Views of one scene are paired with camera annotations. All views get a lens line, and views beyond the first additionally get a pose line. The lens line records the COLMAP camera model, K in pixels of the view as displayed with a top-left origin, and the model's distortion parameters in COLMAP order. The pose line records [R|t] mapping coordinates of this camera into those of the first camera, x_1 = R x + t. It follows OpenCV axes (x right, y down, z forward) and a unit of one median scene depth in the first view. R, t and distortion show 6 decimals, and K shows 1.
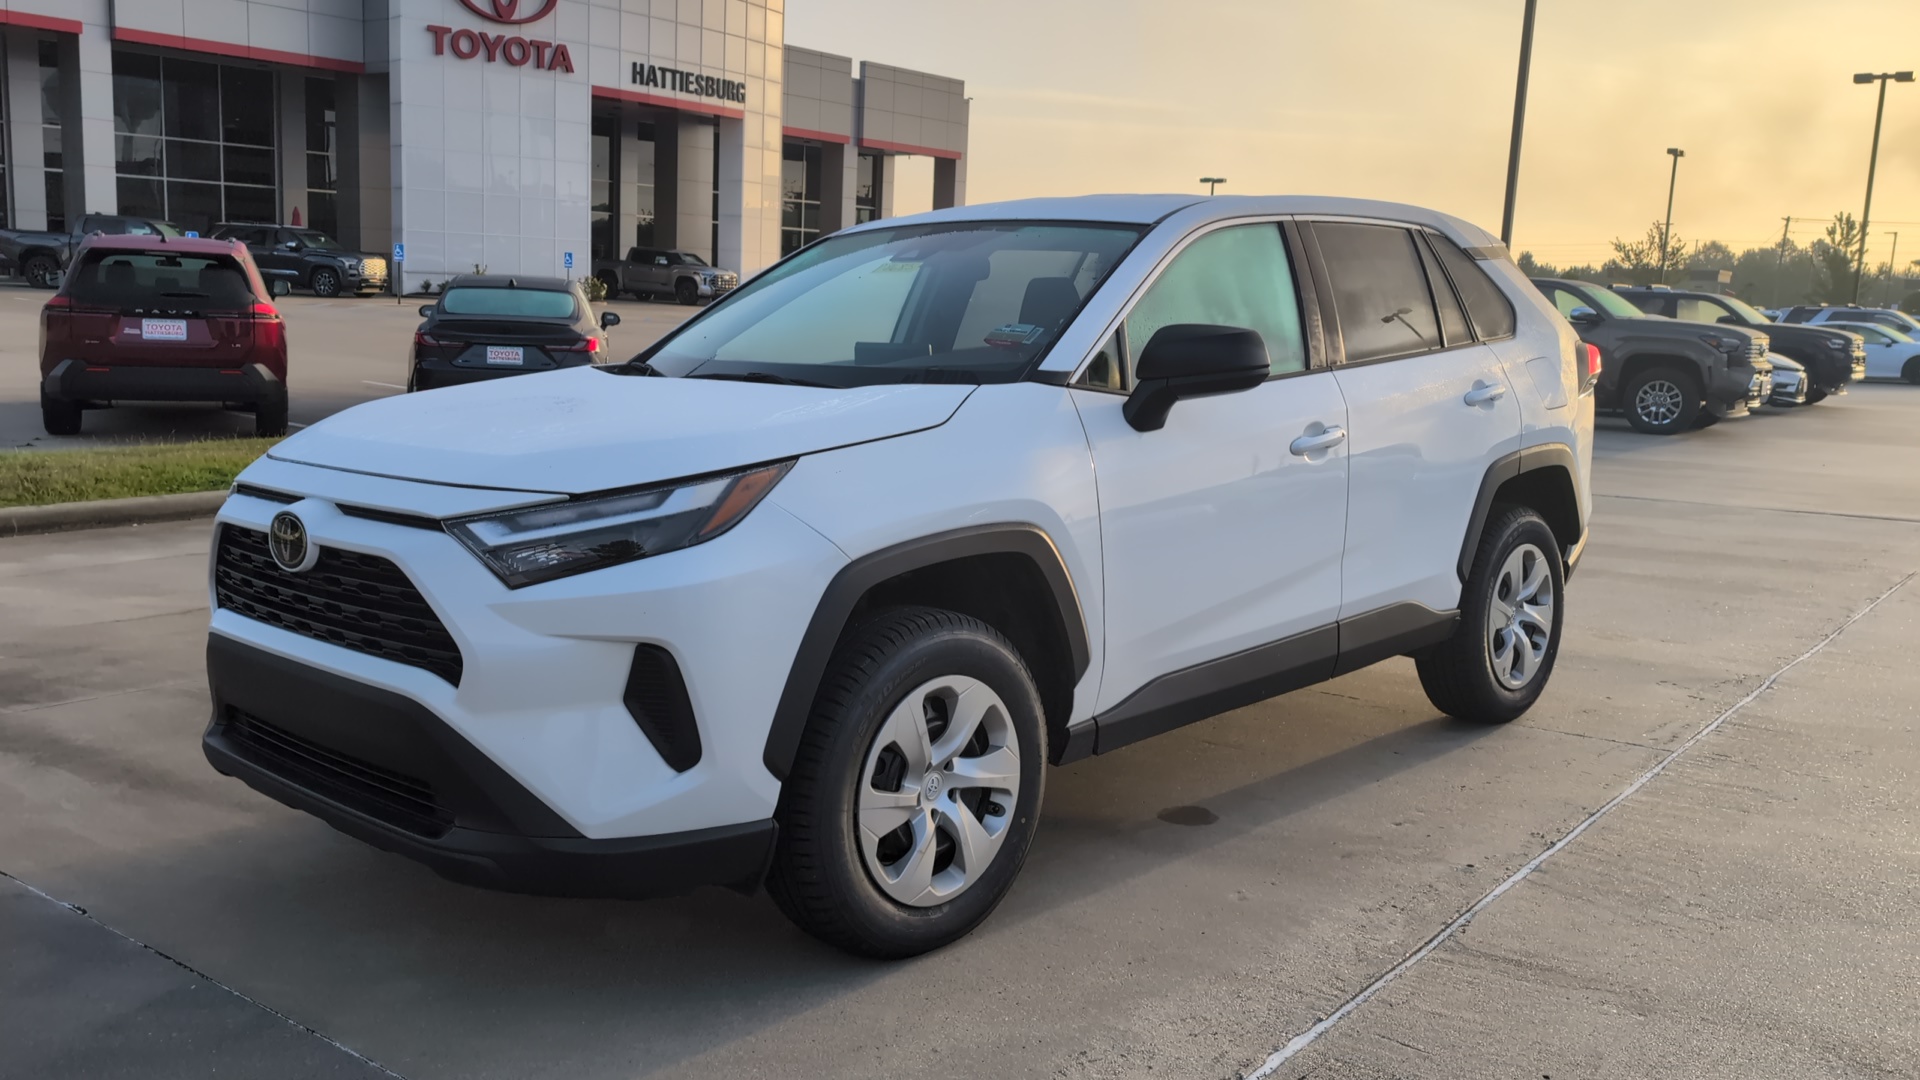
lens RADIAL K [[1615.0, 0, 960.0], [0, 1615.0, 540.0], [0, 0, 1]] dist [0.013278, -0.004583]
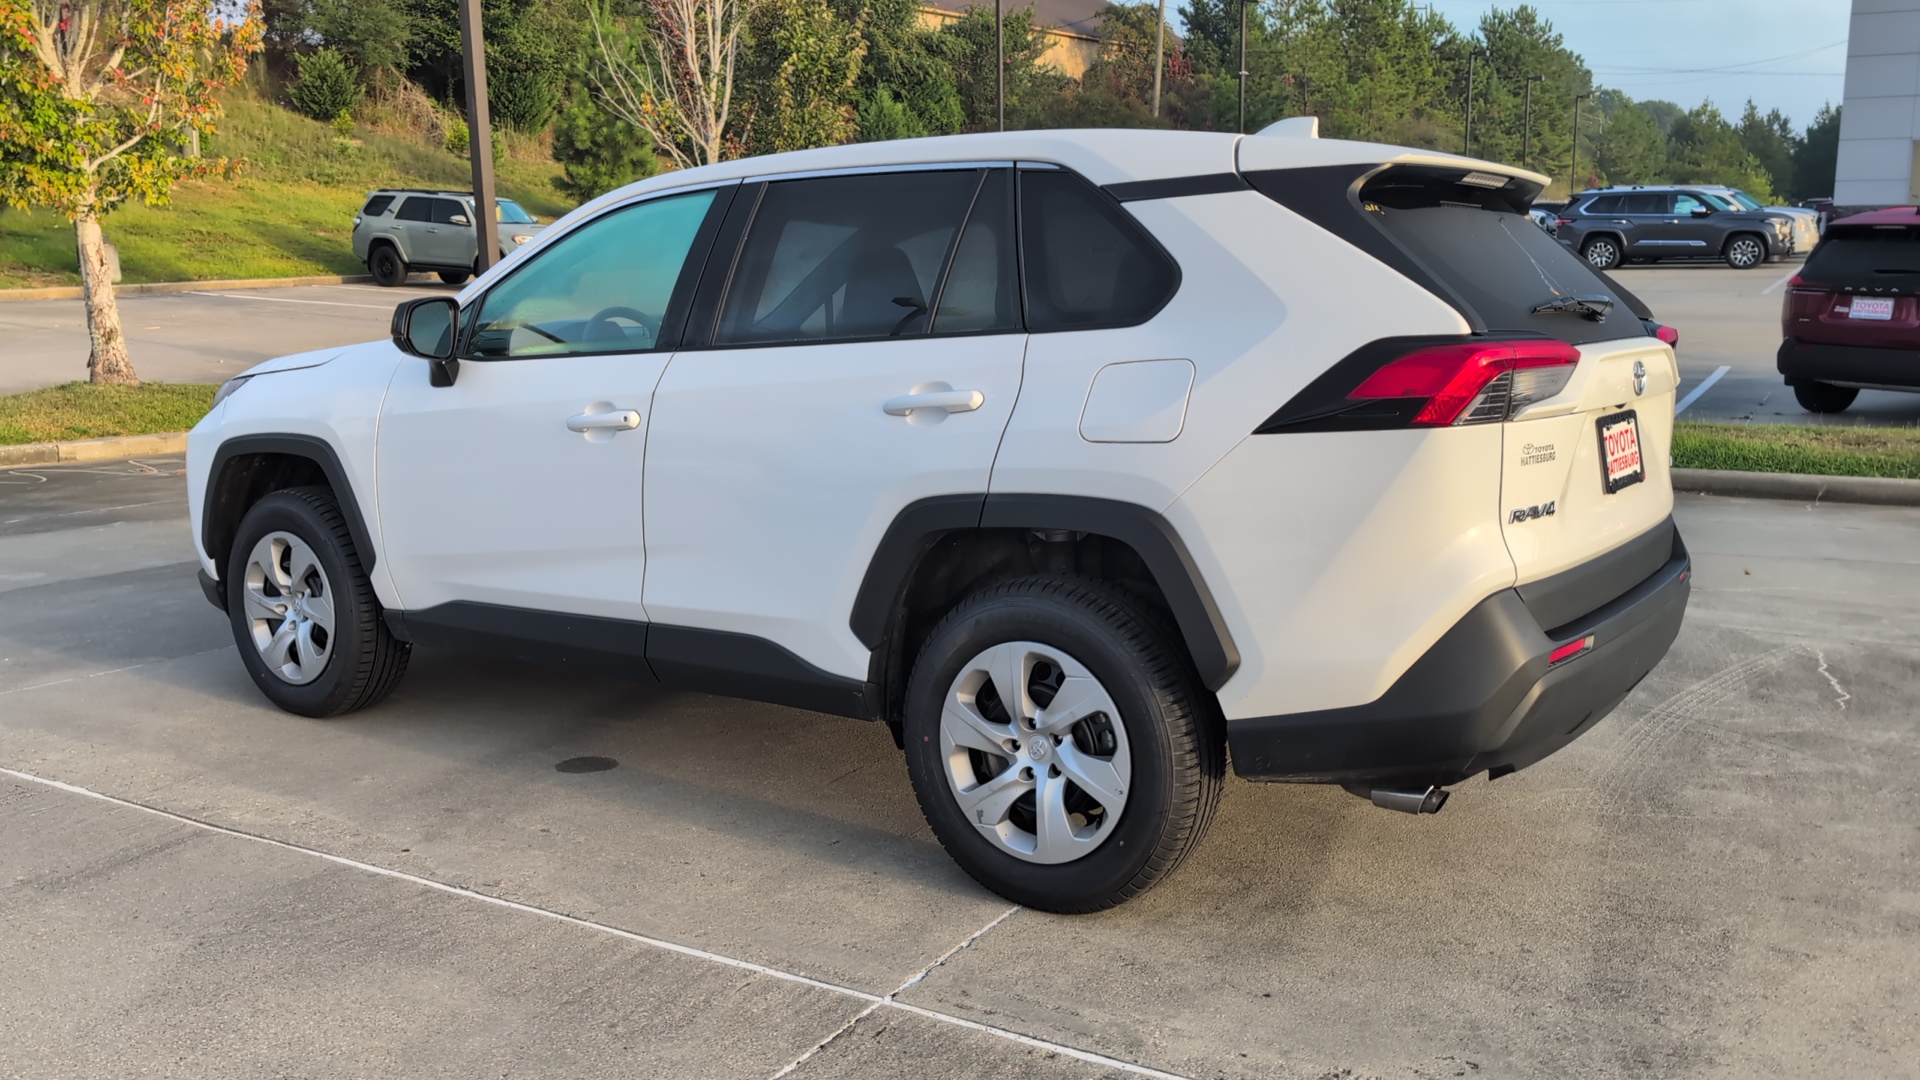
lens RADIAL K [[1615.0, 0, 960.0], [0, 1615.0, 540.0], [0, 0, 1]] dist [0.013278, -0.004583]
pose [[0.129659, 0.145588, -0.980812, 0.101584], [-0.133761, 0.982689, 0.128184, -0.012137], [0.982495, 0.114575, 0.146889, 0.090955]]
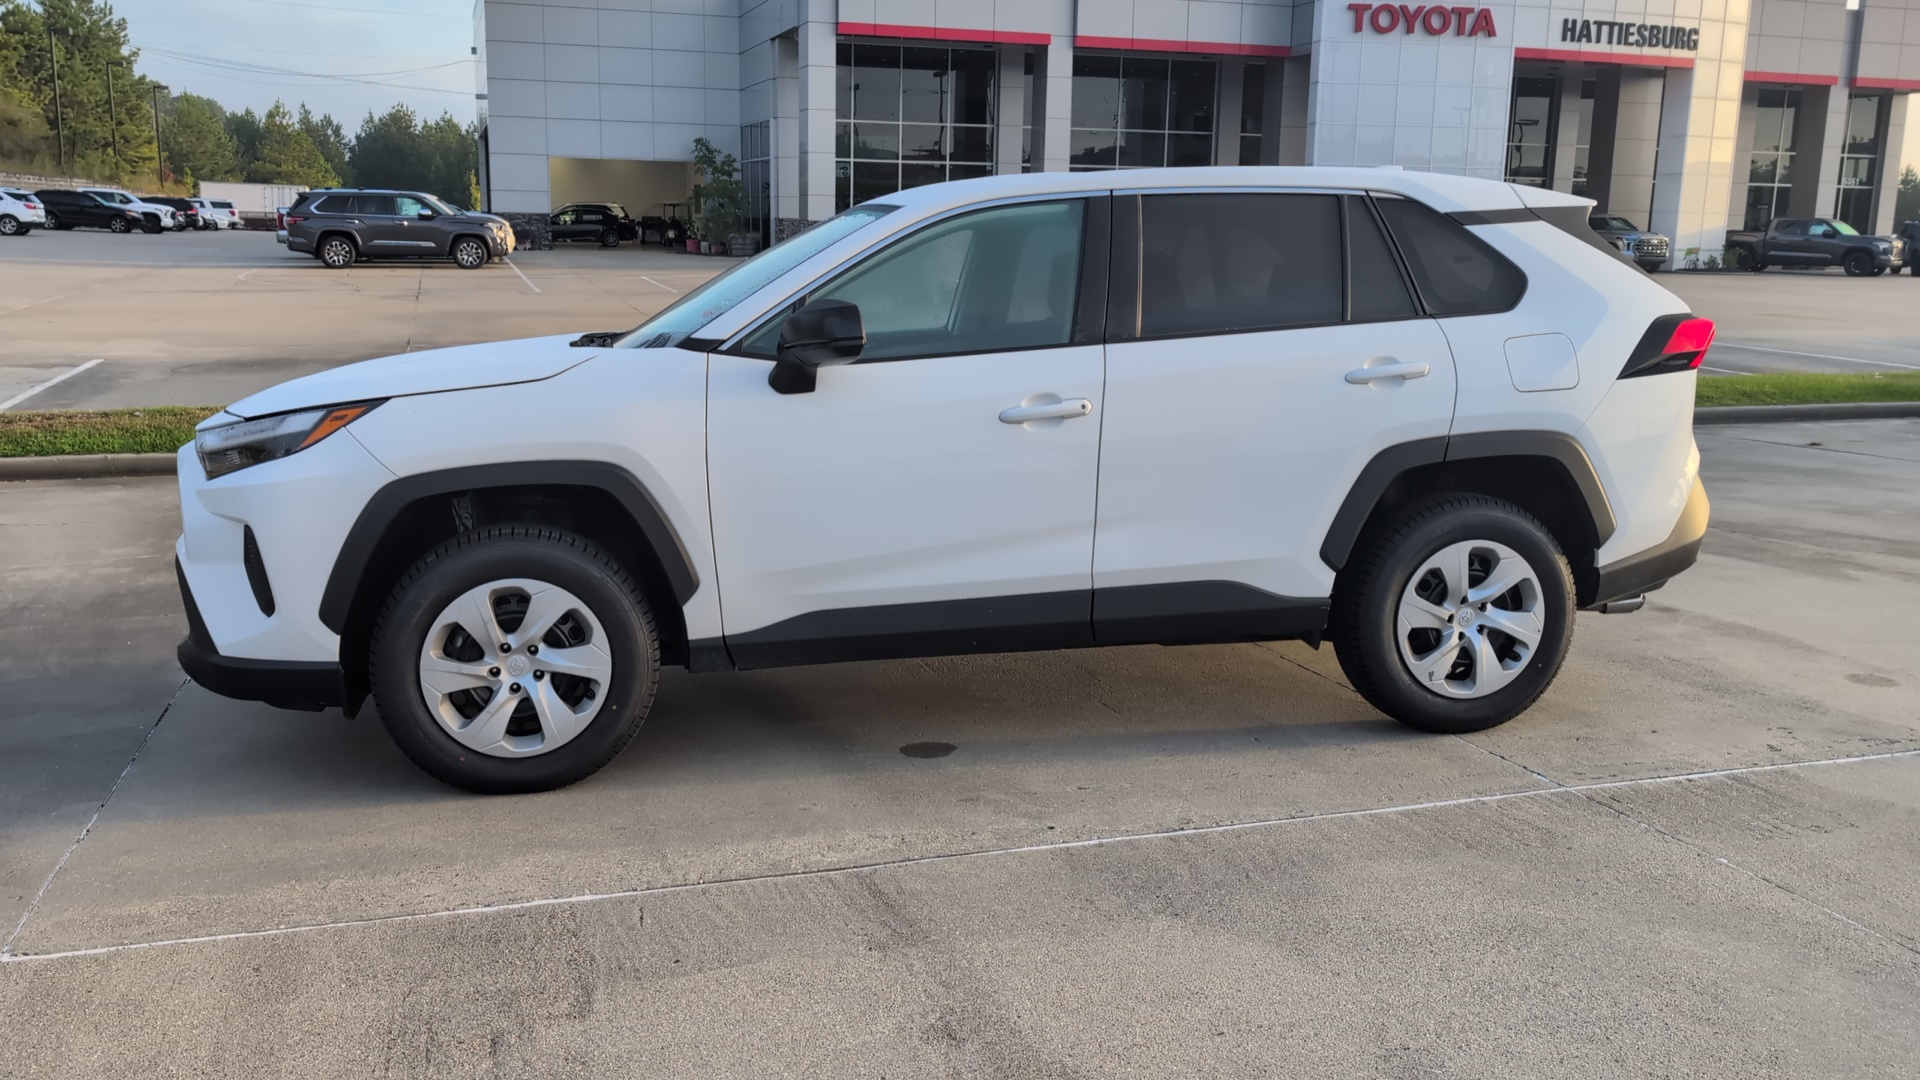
lens RADIAL K [[1615.0, 0, 960.0], [0, 1615.0, 540.0], [0, 0, 1]] dist [0.013278, -0.004583]
pose [[0.826296, 0.079719, -0.557566, 0.064062], [-0.069578, 0.996798, 0.039407, -0.001293], [0.558922, 0.006232, 0.829197, 0.009196]]
